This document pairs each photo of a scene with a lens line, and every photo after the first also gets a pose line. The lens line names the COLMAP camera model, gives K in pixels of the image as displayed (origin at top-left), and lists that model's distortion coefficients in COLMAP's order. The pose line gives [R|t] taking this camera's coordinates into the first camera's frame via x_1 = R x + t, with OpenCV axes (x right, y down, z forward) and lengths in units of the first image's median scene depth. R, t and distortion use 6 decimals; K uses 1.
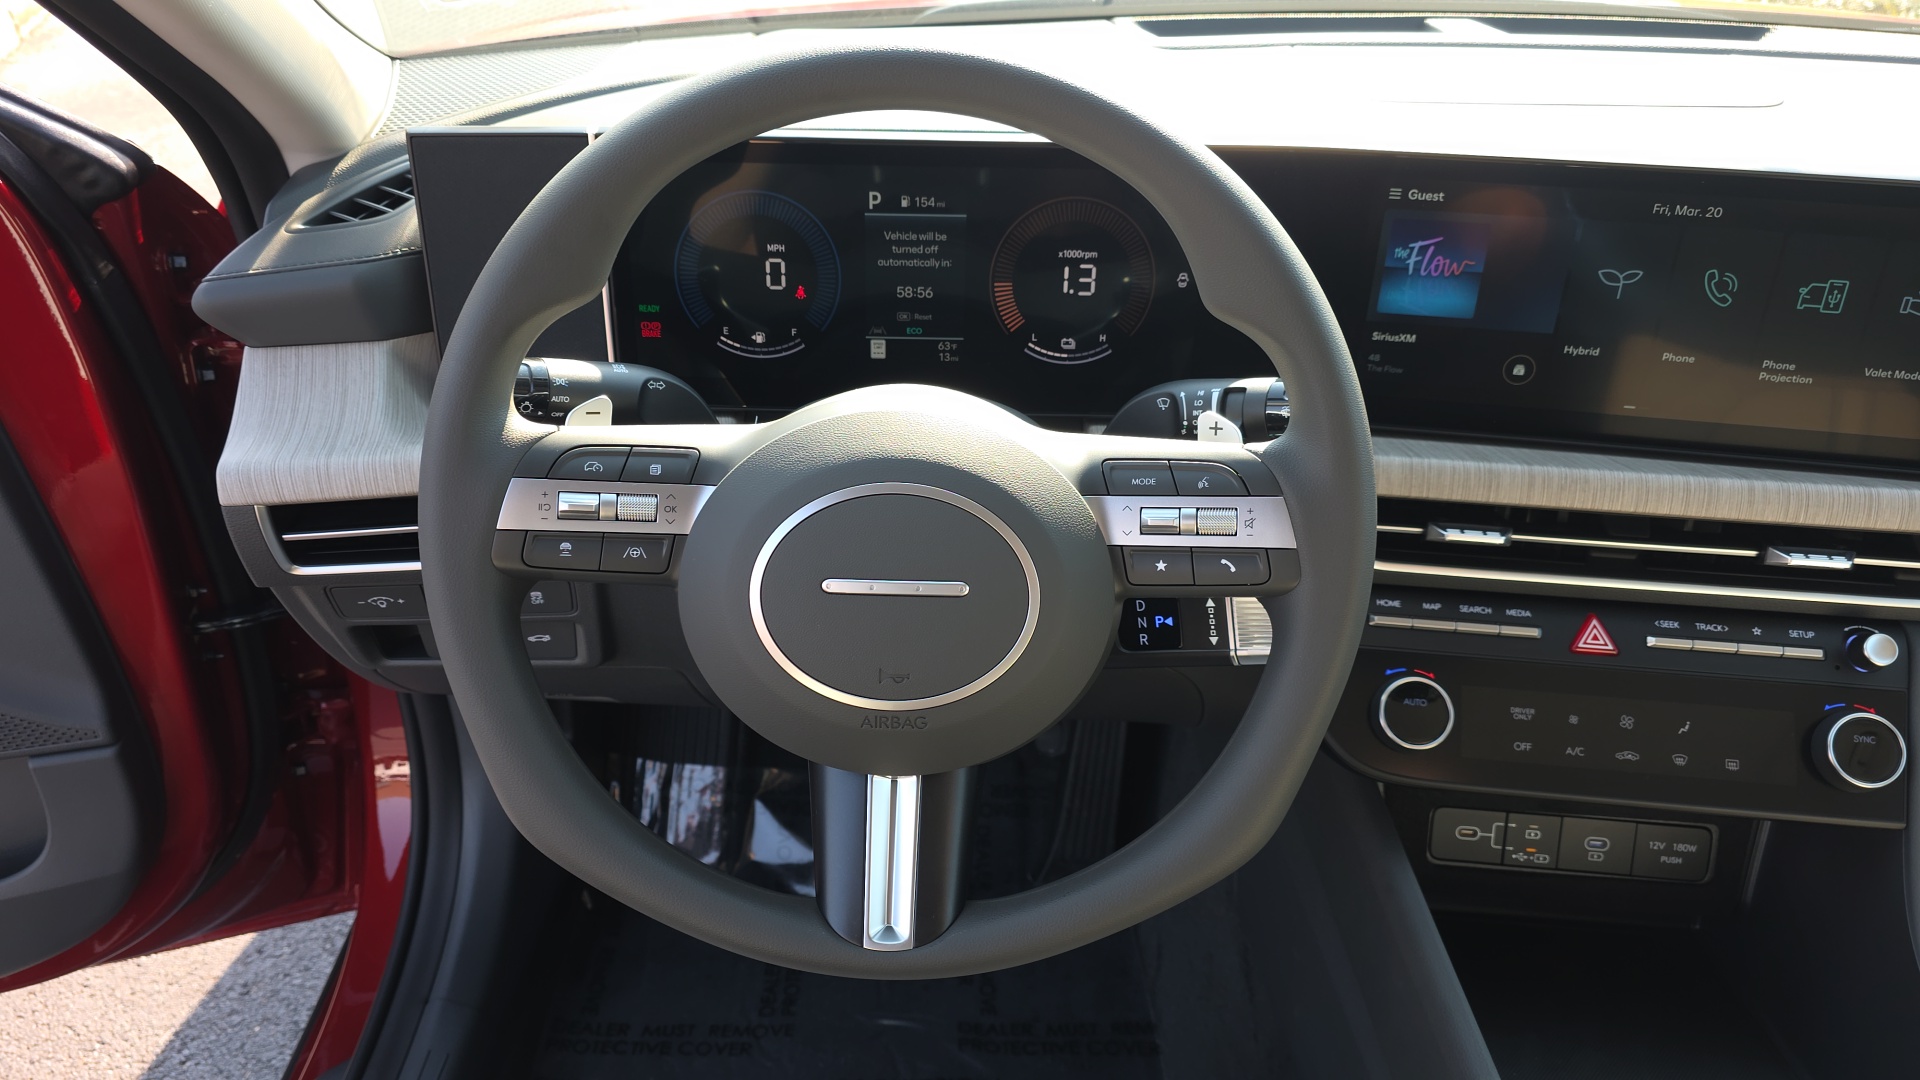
lens RADIAL K [[1294.9, 0, 940.7], [0, 1294.9, 550.4], [0, 0, 1]] dist [0.044910, -0.065205]
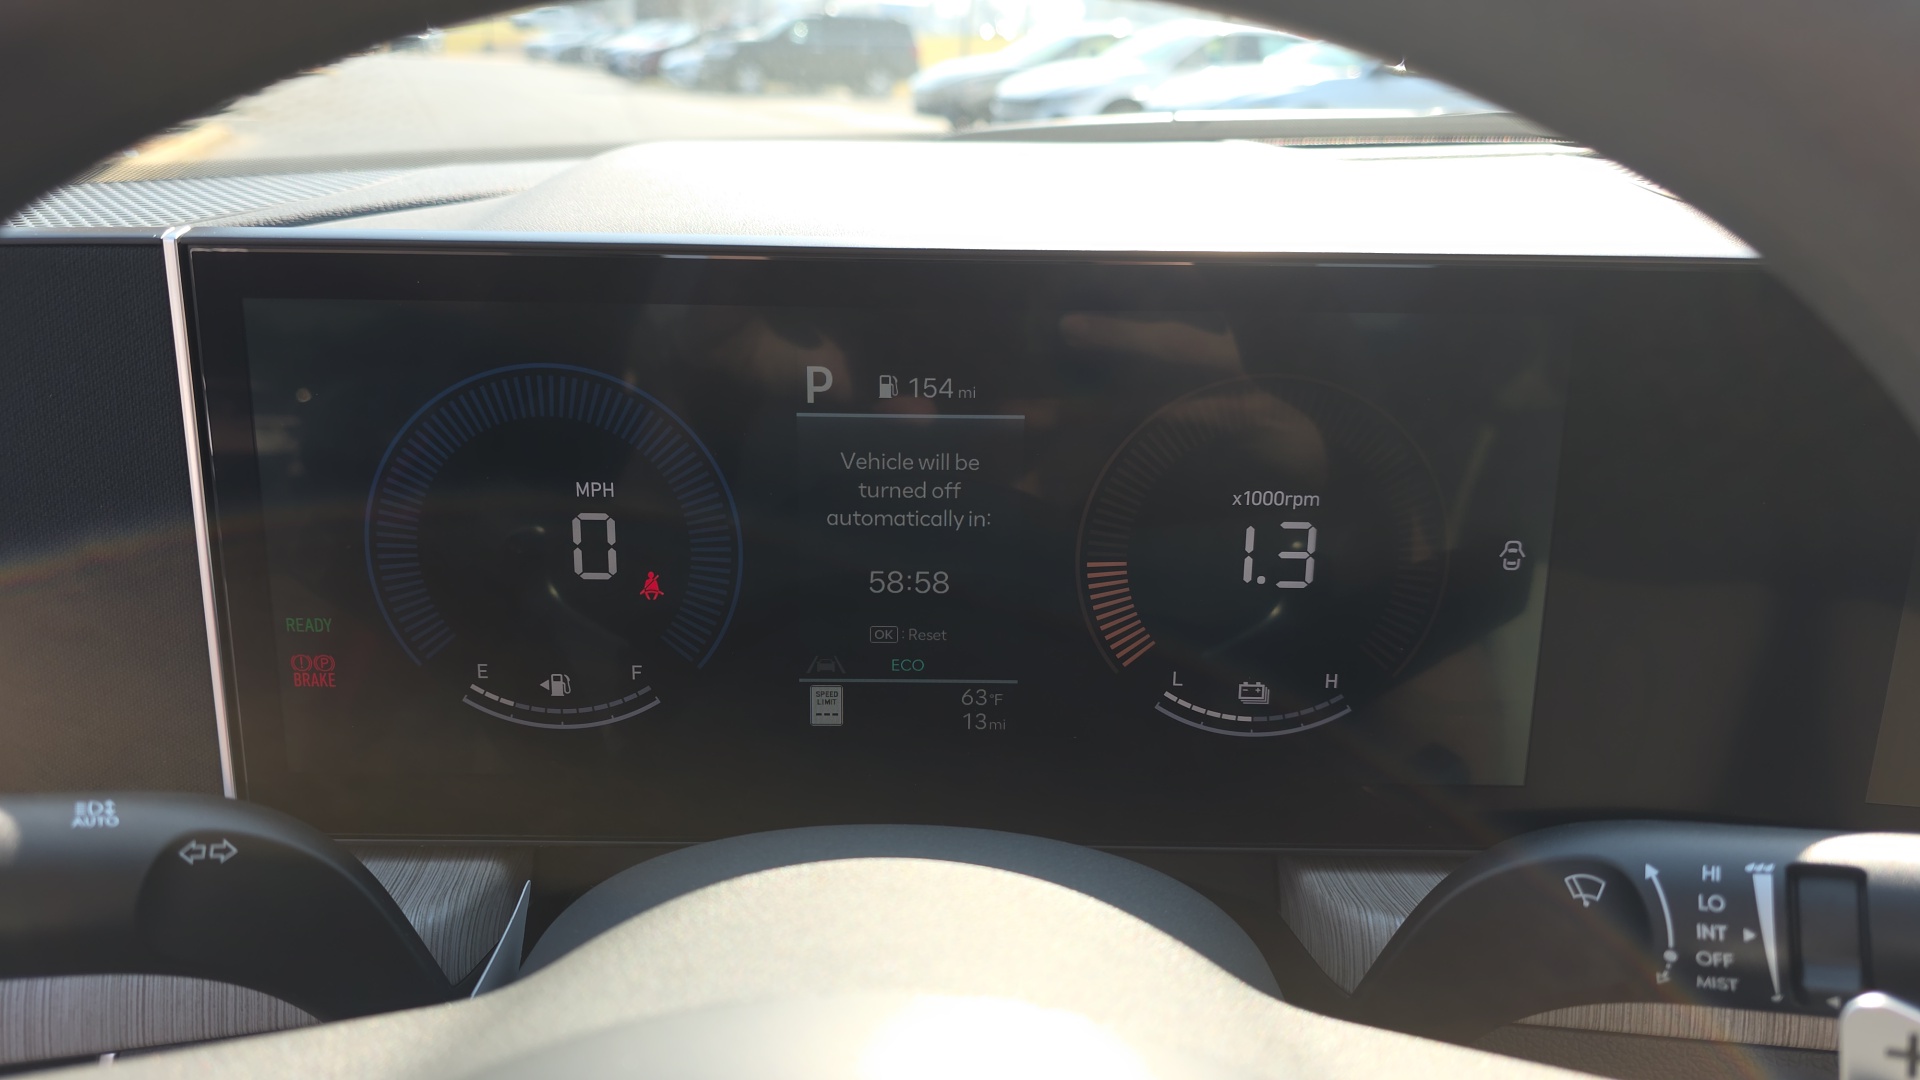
lens RADIAL K [[1294.9, 0, 944.3], [0, 1294.9, 536.2], [0, 0, 1]] dist [0.044910, -0.065205]
pose [[0.999906, -0.006171, 0.012213, -0.013357], [0.008476, 0.980010, -0.198769, -0.128458], [-0.010742, 0.198854, 0.979970, 0.569332]]
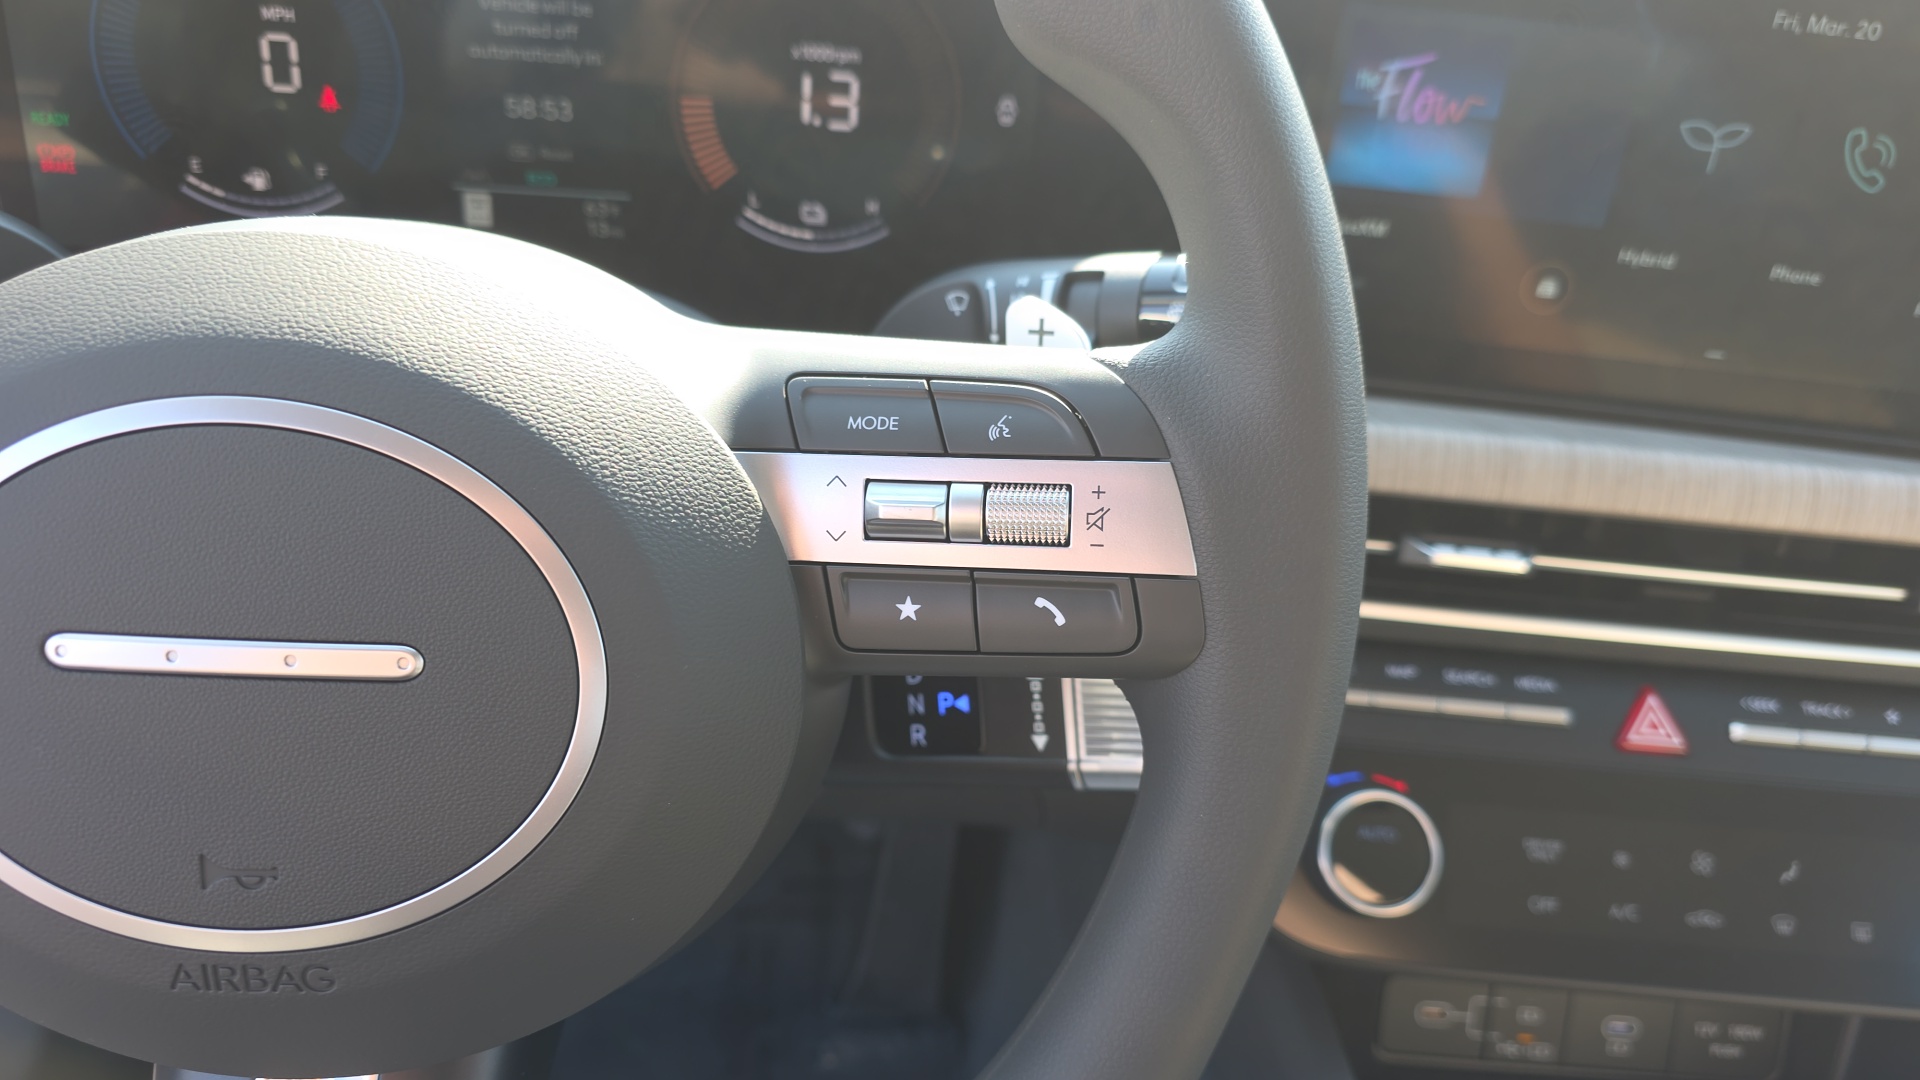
lens RADIAL K [[1294.9, 0, 954.3], [0, 1294.9, 546.0], [0, 0, 1]] dist [0.044910, -0.065205]
pose [[0.994667, 0.019939, 0.101191, 0.108244], [-0.018447, 0.999707, -0.015654, -0.002698], [-0.101474, 0.013703, 0.994744, 0.423568]]
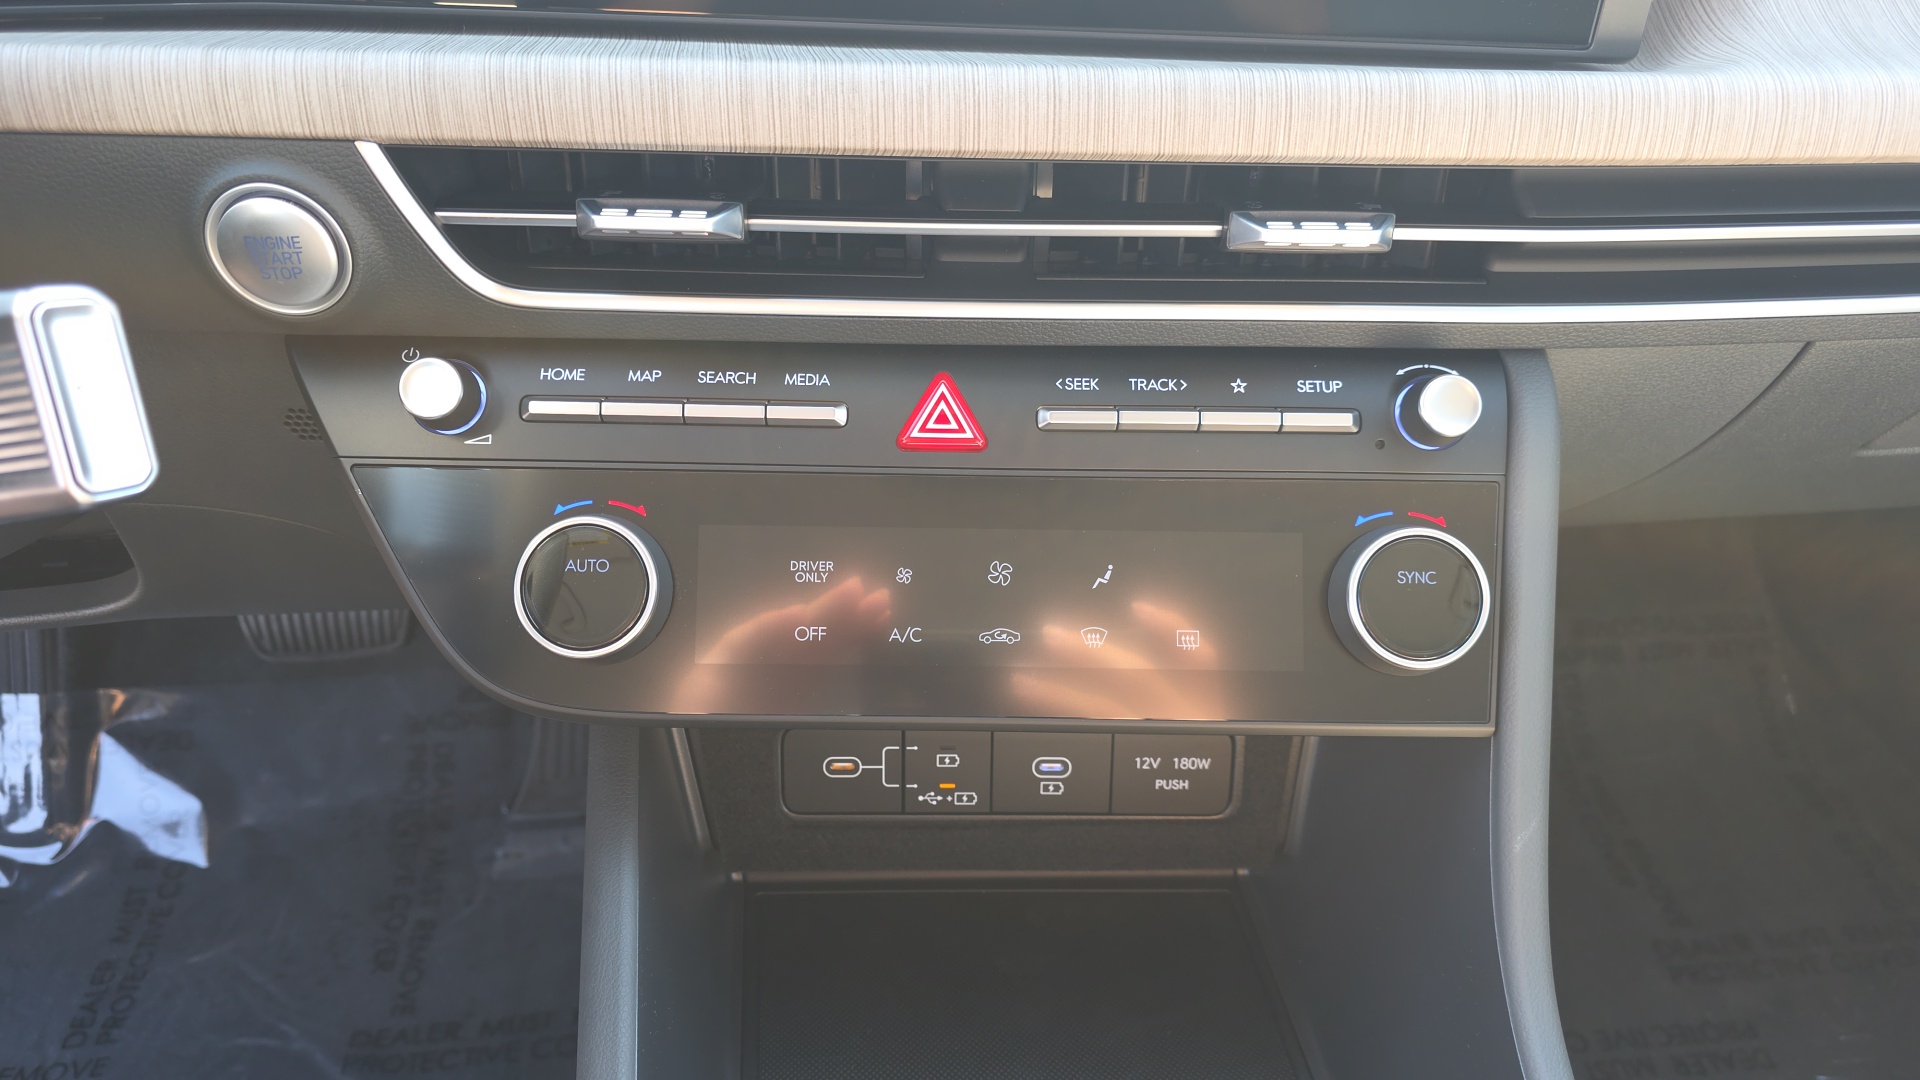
lens RADIAL K [[1294.9, 0, 958.5], [0, 1294.9, 554.9], [0, 0, 1]] dist [0.044910, -0.065205]
pose [[0.992163, -0.070258, 0.103329, 0.460805], [0.056272, 0.989579, 0.132541, 0.054347], [-0.111565, -0.125688, 0.985777, 0.491286]]
